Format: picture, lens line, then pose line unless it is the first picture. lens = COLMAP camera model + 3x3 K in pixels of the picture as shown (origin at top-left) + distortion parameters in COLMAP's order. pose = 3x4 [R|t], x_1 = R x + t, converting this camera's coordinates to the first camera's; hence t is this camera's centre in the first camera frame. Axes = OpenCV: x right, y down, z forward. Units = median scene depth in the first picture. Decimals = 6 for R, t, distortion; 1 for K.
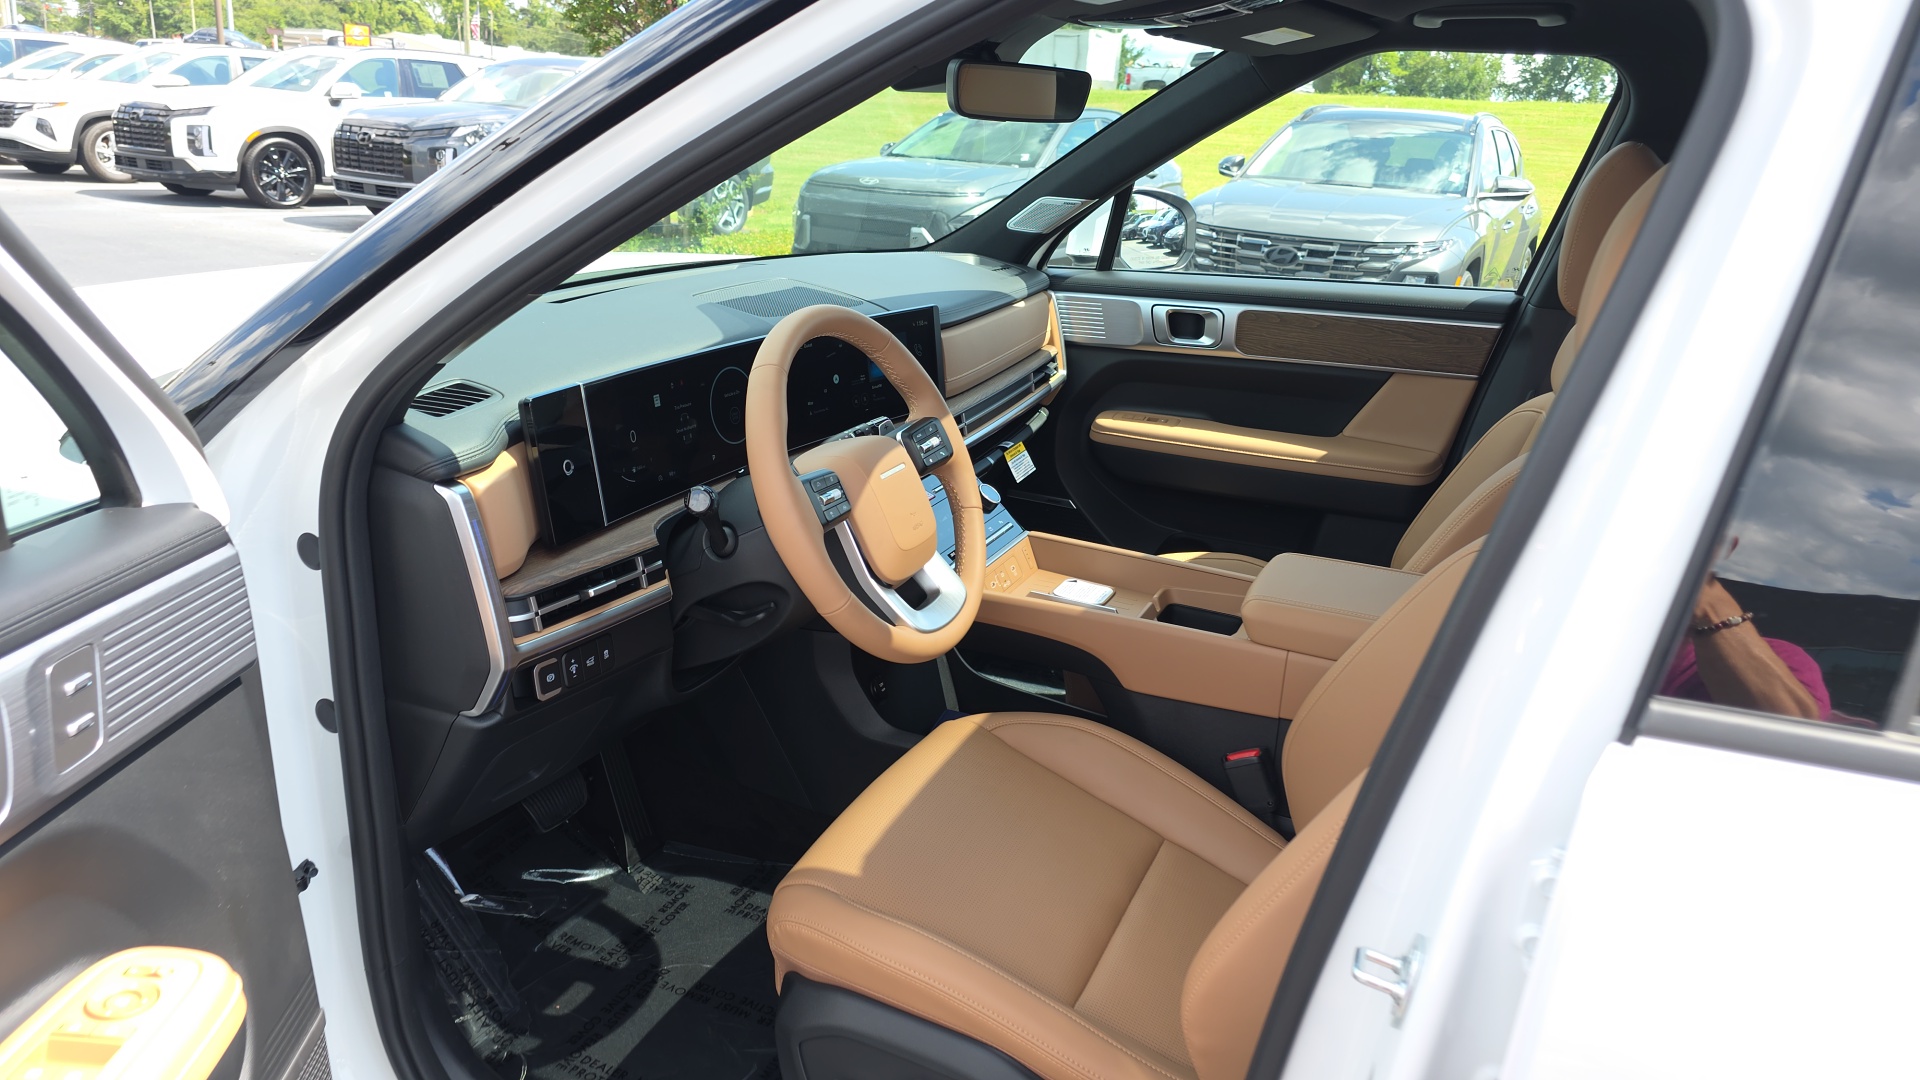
lens RADIAL K [[1286.8, 0, 962.4], [0, 1286.8, 569.5], [0, 0, 1]] dist [0.076512, -0.091108]
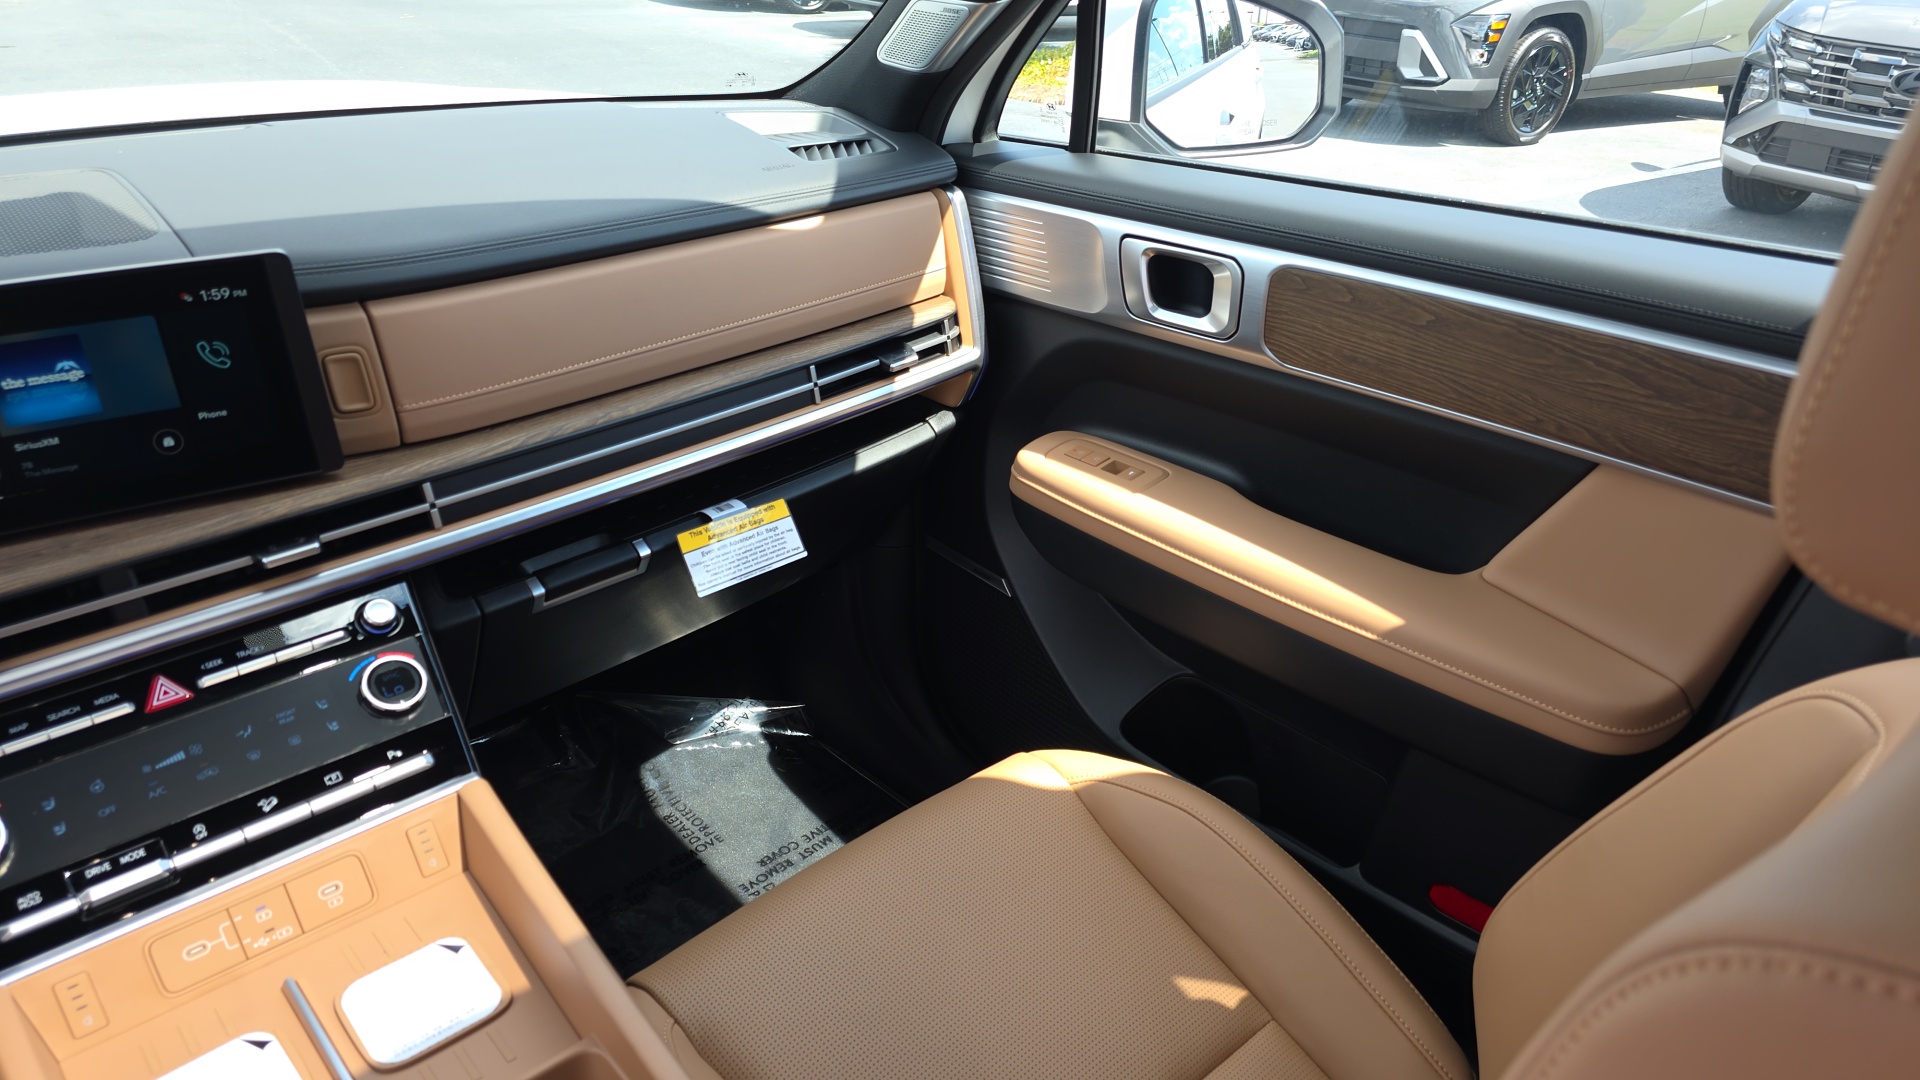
lens RADIAL K [[1296.0, 0, 1011.5], [0, 1296.0, 551.3], [0, 0, 1]] dist [0.046275, -0.047789]
pose [[0.919373, 0.156055, -0.361109, 0.292647], [-0.109868, 0.983282, 0.145209, -0.151045], [0.377733, -0.093827, 0.921148, 0.519954]]
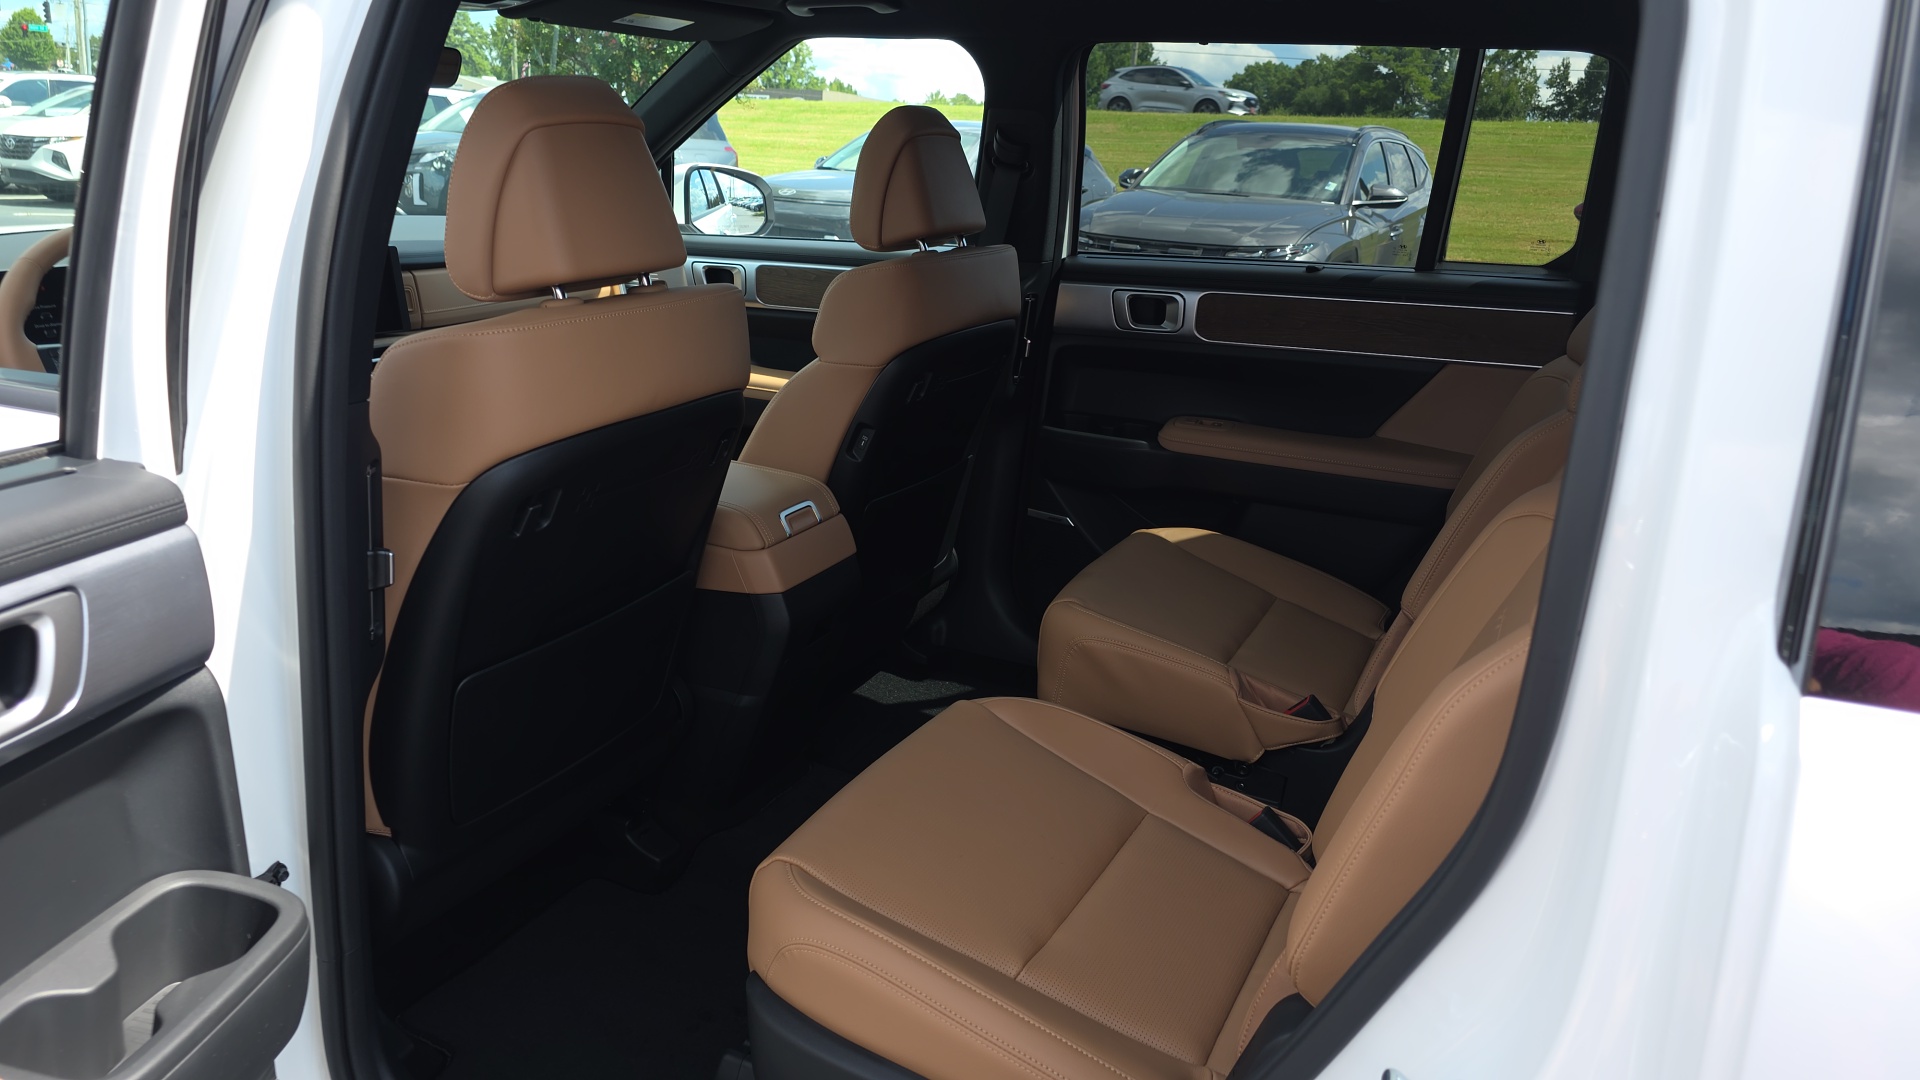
lens RADIAL K [[1303.1, 0, 947.6], [0, 1303.1, 543.6], [0, 0, 1]] dist [0.050666, -0.059085]
pose [[0.998510, 0.003808, -0.054428, 0.425675], [-0.006143, 0.999065, -0.042805, 0.091240], [0.054214, 0.043075, 0.997600, -0.129555]]
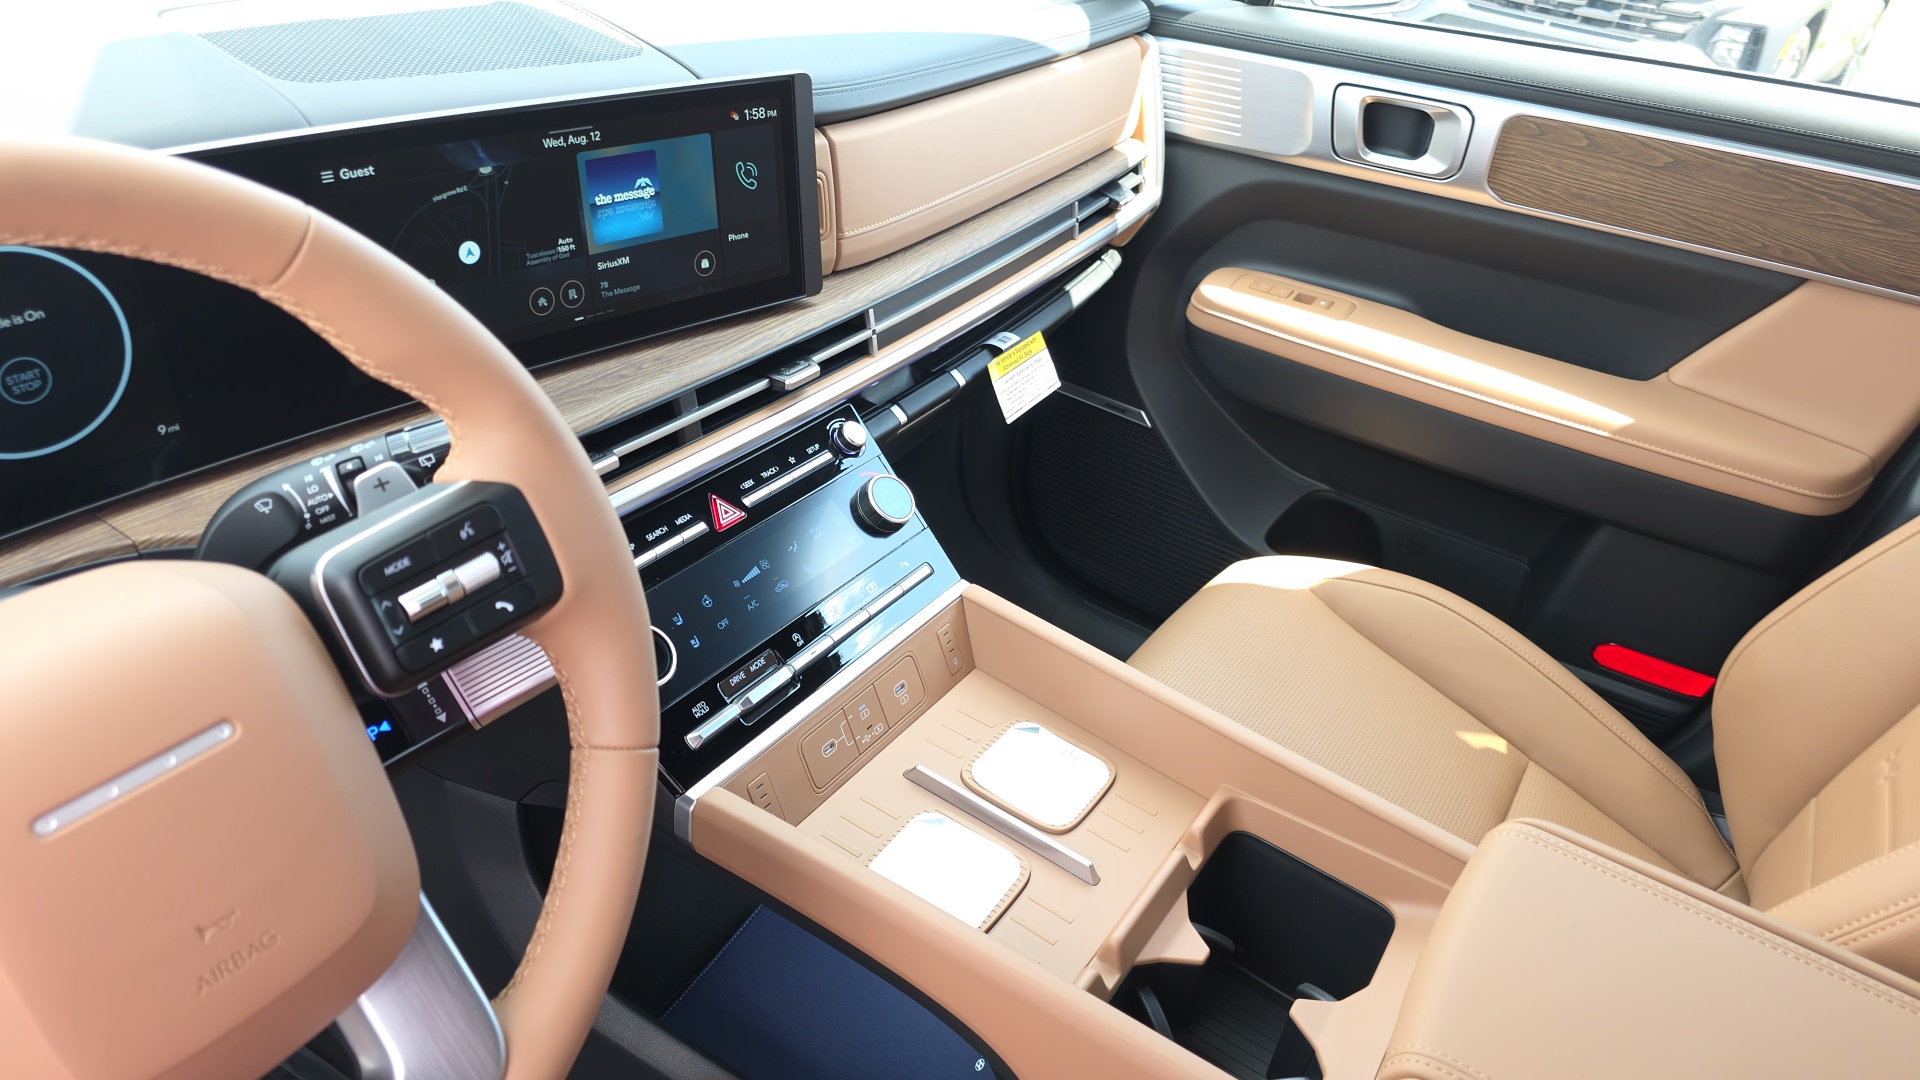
lens RADIAL K [[1308.5, 0, 953.1], [0, 1308.5, 504.7], [0, 0, 1]] dist [0.058685, -0.061574]
pose [[0.983962, 0.133822, -0.117945, 0.078035], [-0.111797, 0.977871, 0.176832, -0.112107], [0.138999, -0.160810, 0.977149, 0.419016]]
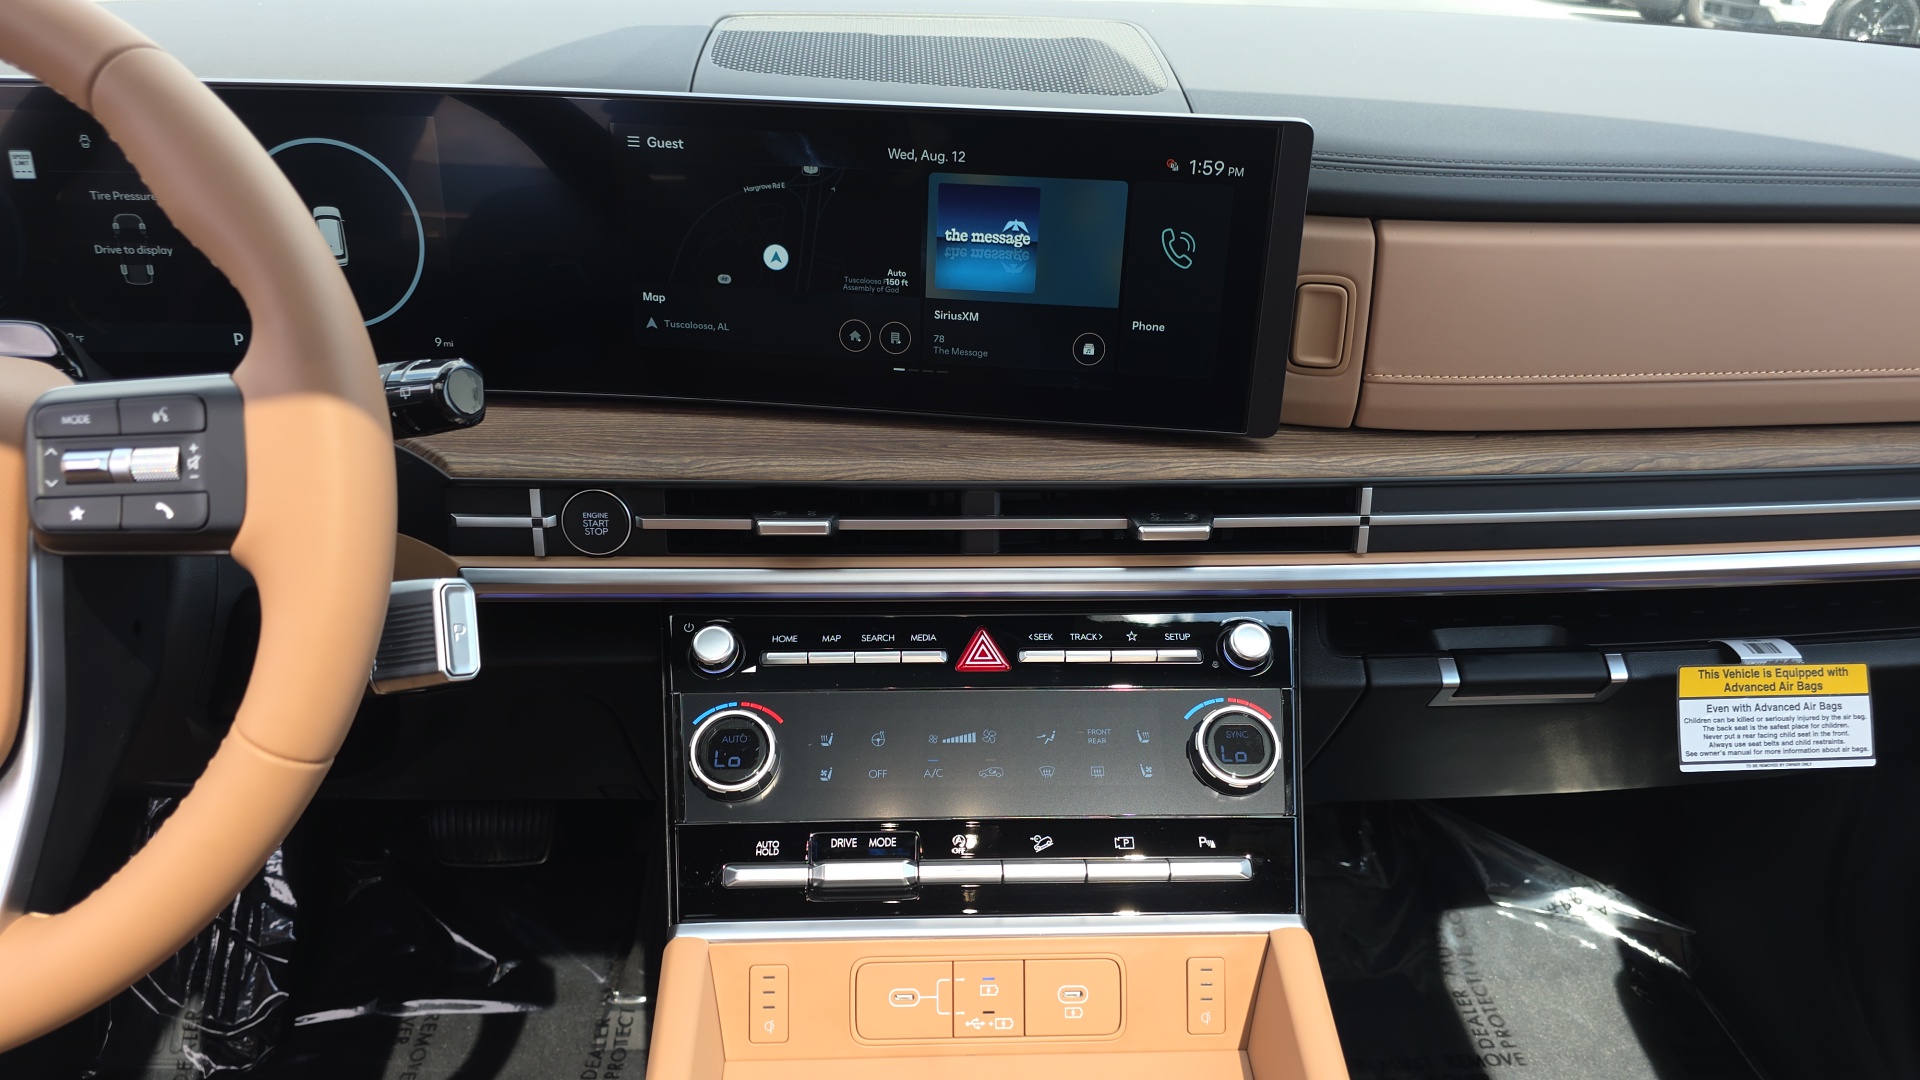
lens RADIAL K [[1286.8, 0, 962.4], [0, 1286.8, 569.5], [0, 0, 1]] dist [0.076512, -0.091108]
pose [[0.444804, 0.383384, -0.809423, 0.180236], [-0.309968, 0.913796, 0.262483, -0.125450], [0.840279, 0.134142, 0.525297, 0.601157]]
